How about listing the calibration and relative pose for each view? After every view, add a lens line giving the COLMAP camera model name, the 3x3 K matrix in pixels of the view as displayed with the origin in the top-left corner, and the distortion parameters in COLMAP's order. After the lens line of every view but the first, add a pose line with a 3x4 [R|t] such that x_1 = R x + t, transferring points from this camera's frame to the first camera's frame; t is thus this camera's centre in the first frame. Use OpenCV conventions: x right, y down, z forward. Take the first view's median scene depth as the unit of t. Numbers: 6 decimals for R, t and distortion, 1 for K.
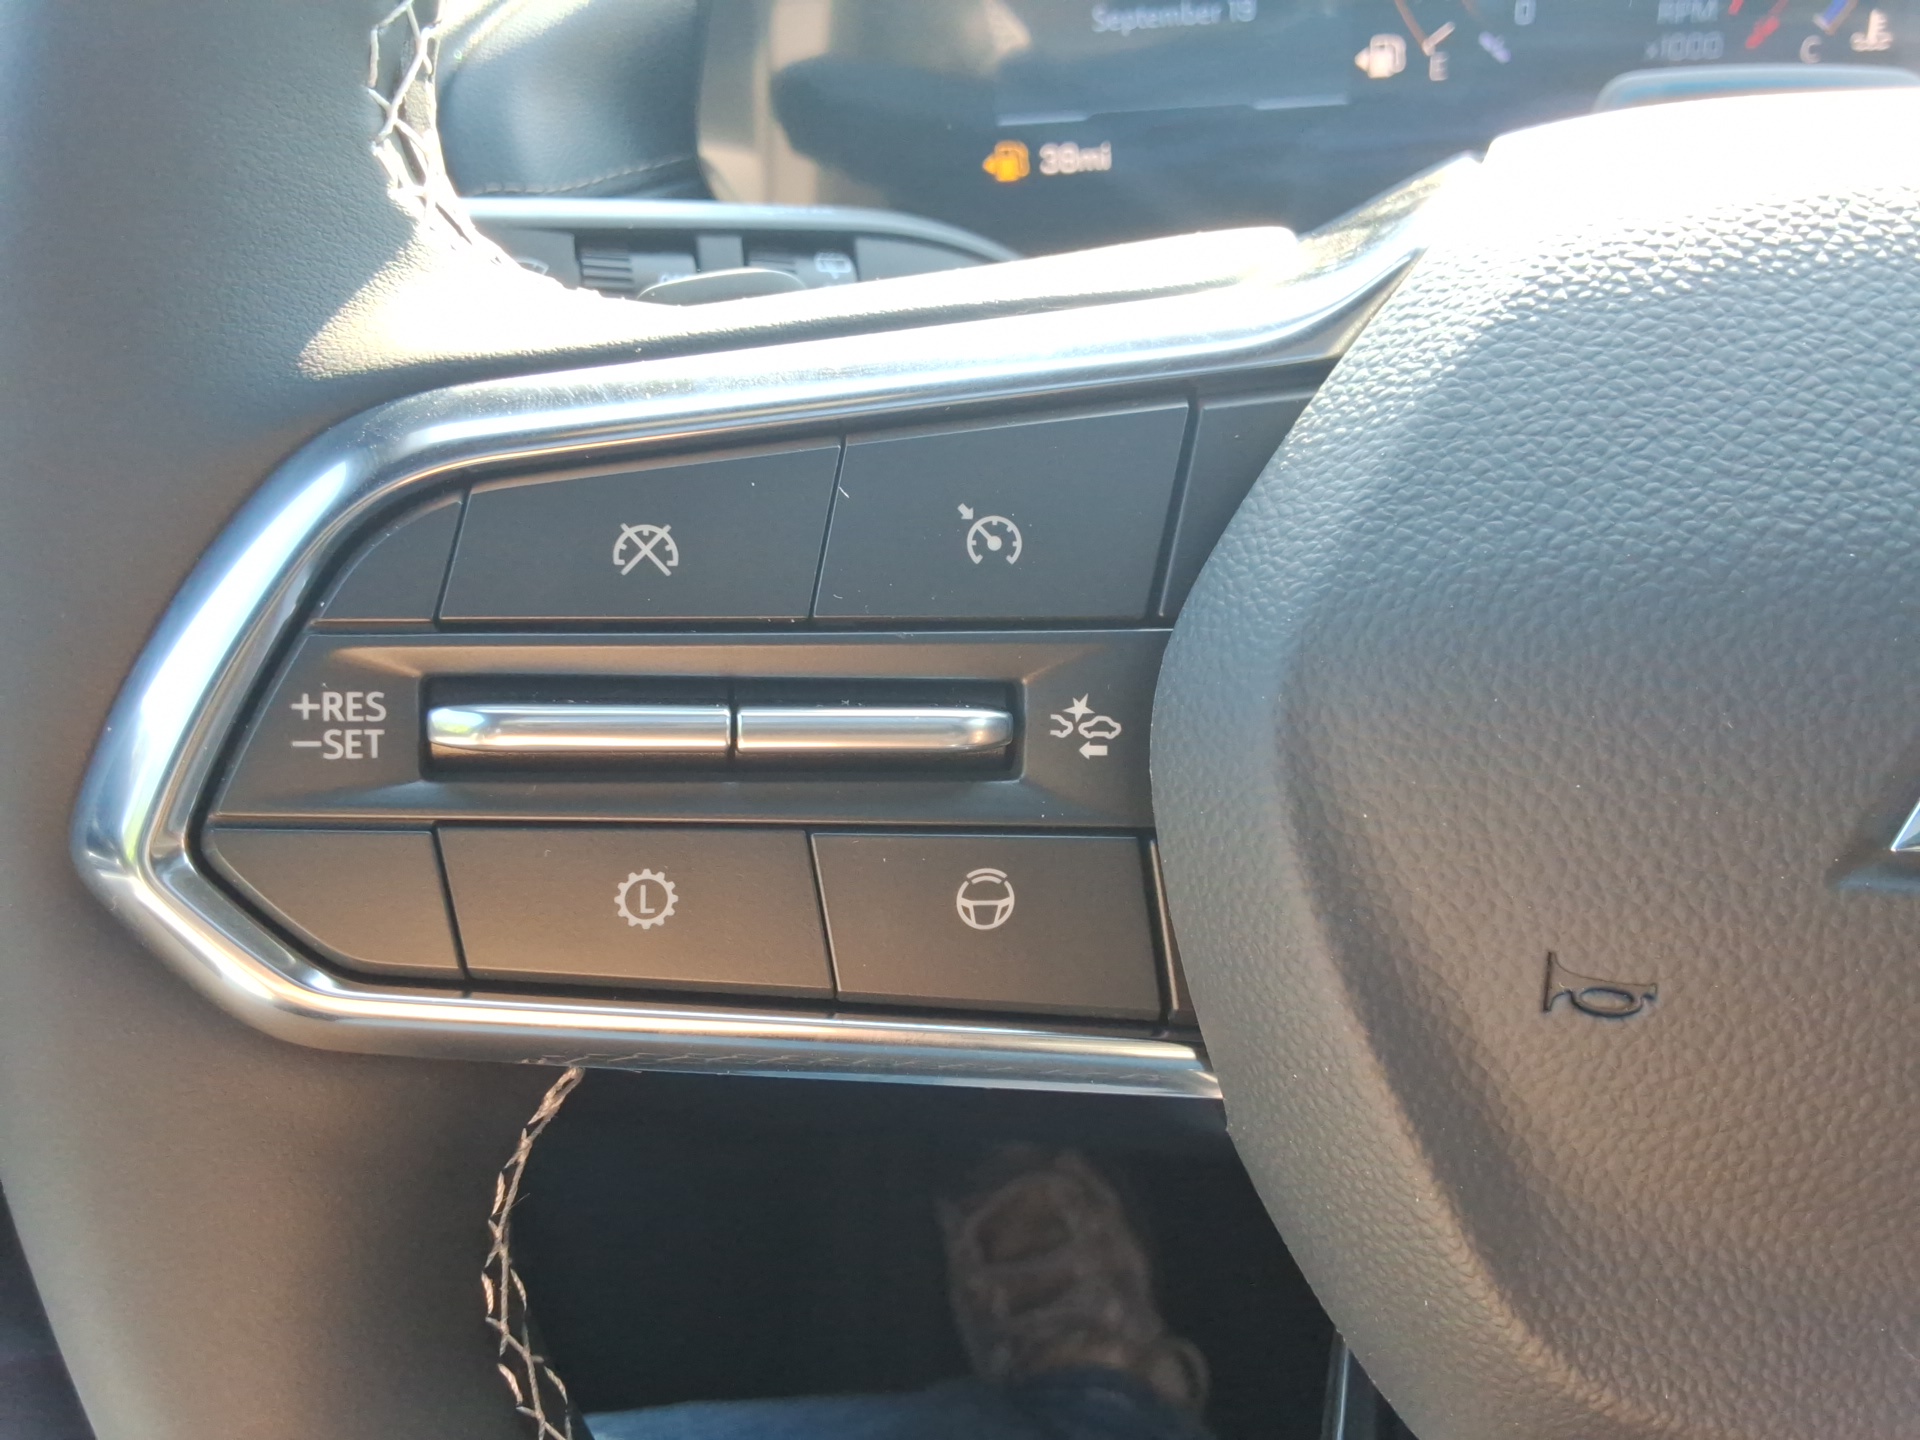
lens RADIAL K [[1542.0, 0, 970.0], [0, 1542.0, 726.3], [0, 0, 1]] dist [0.133563, -0.220907]
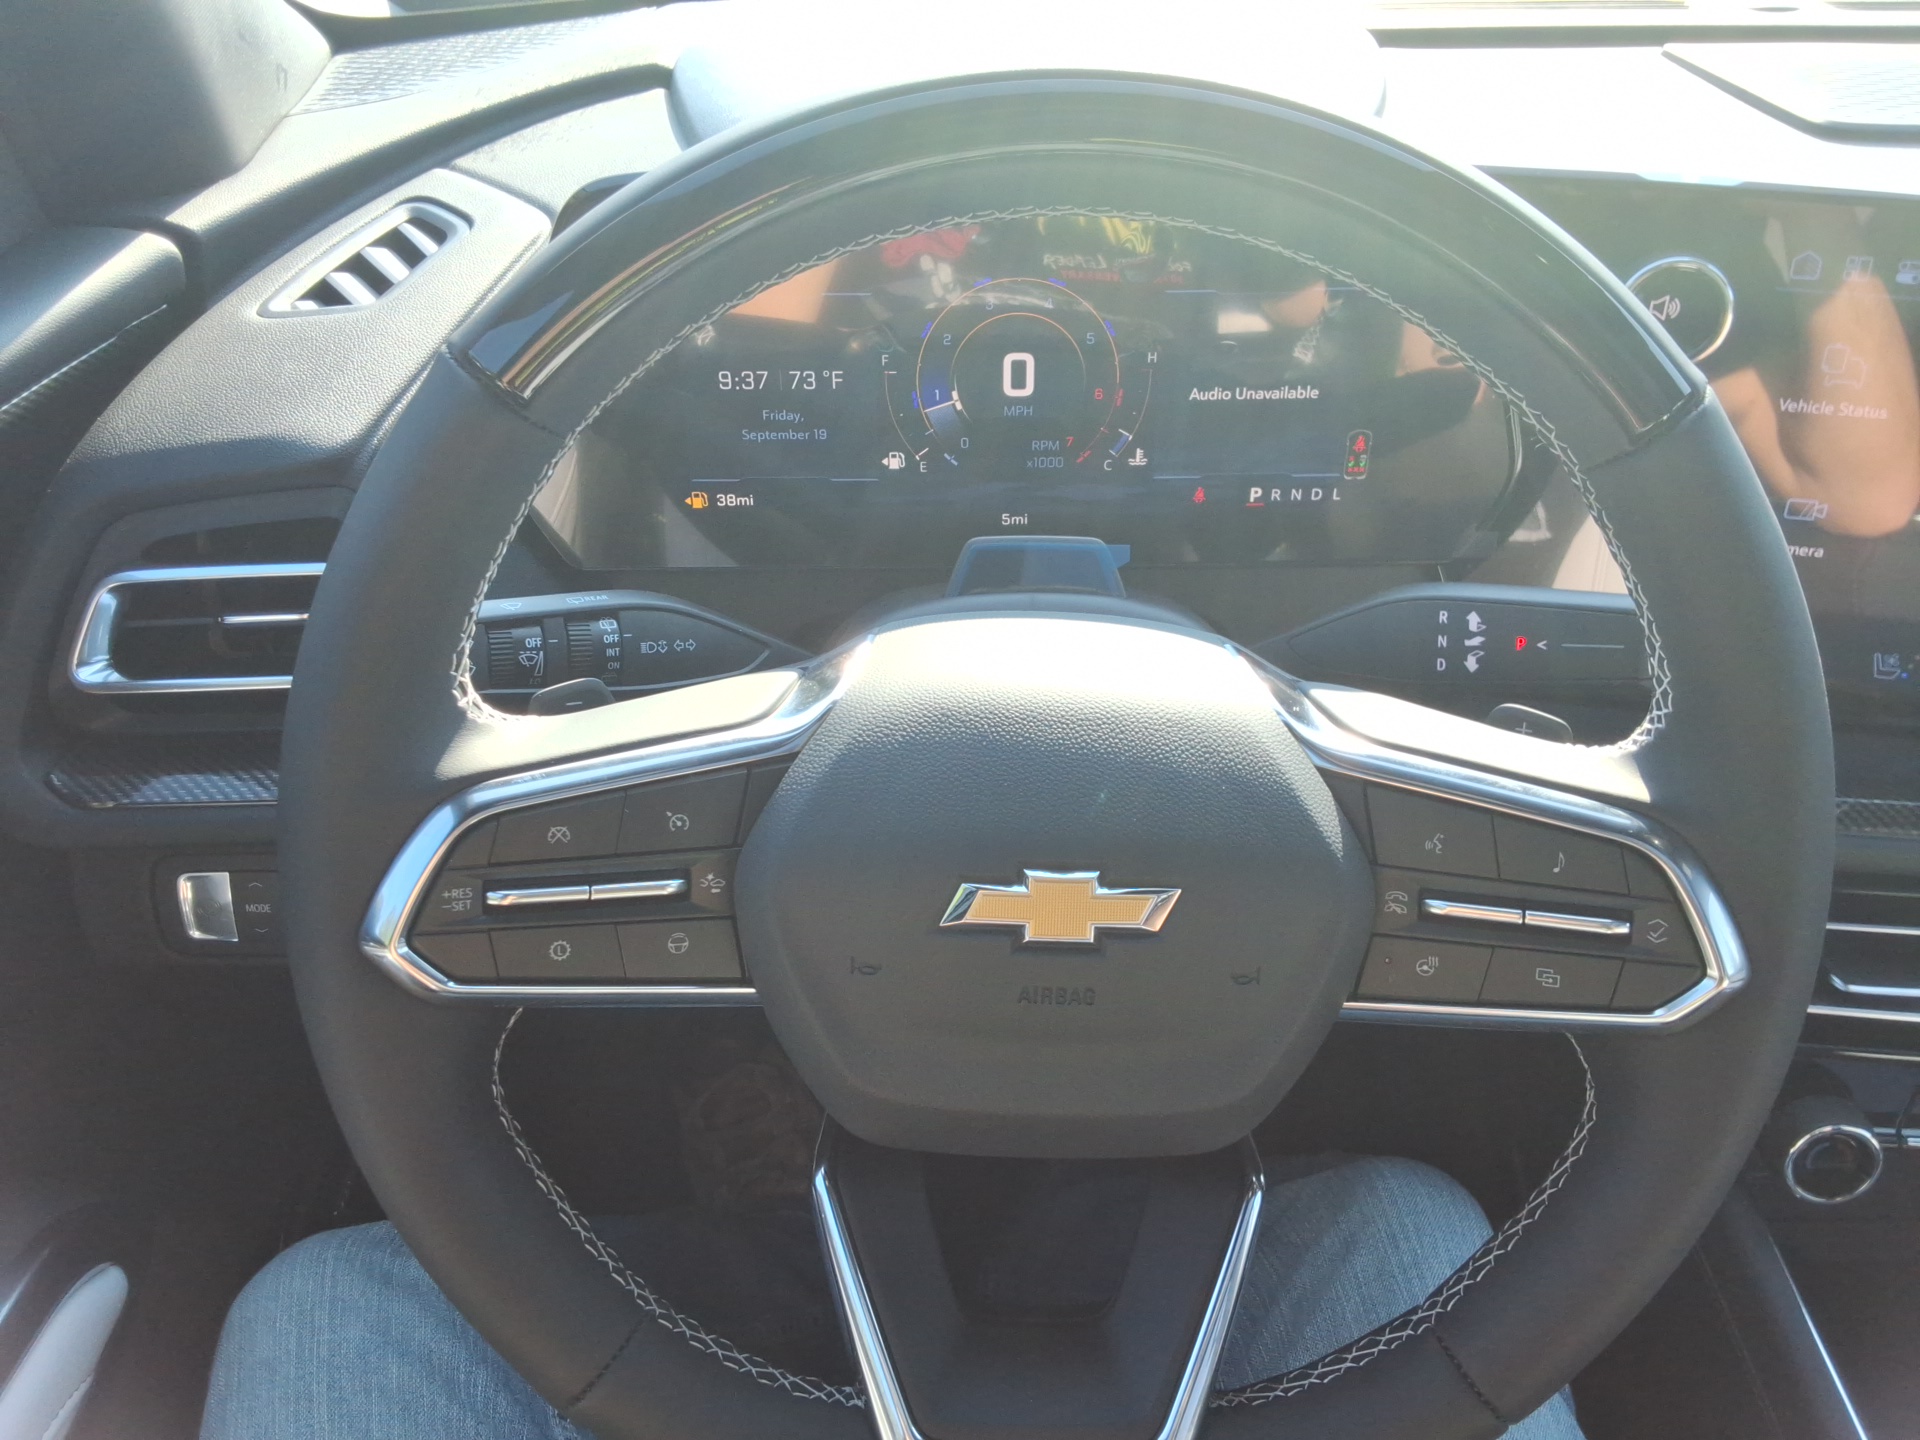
lens RADIAL K [[1542.0, 0, 970.0], [0, 1542.0, 726.3], [0, 0, 1]] dist [0.133563, -0.220907]
pose [[0.985766, -0.017284, 0.167235, 0.069519], [0.008063, 0.998417, 0.055665, -0.452571], [-0.167932, -0.053524, 0.984344, -1.939204]]
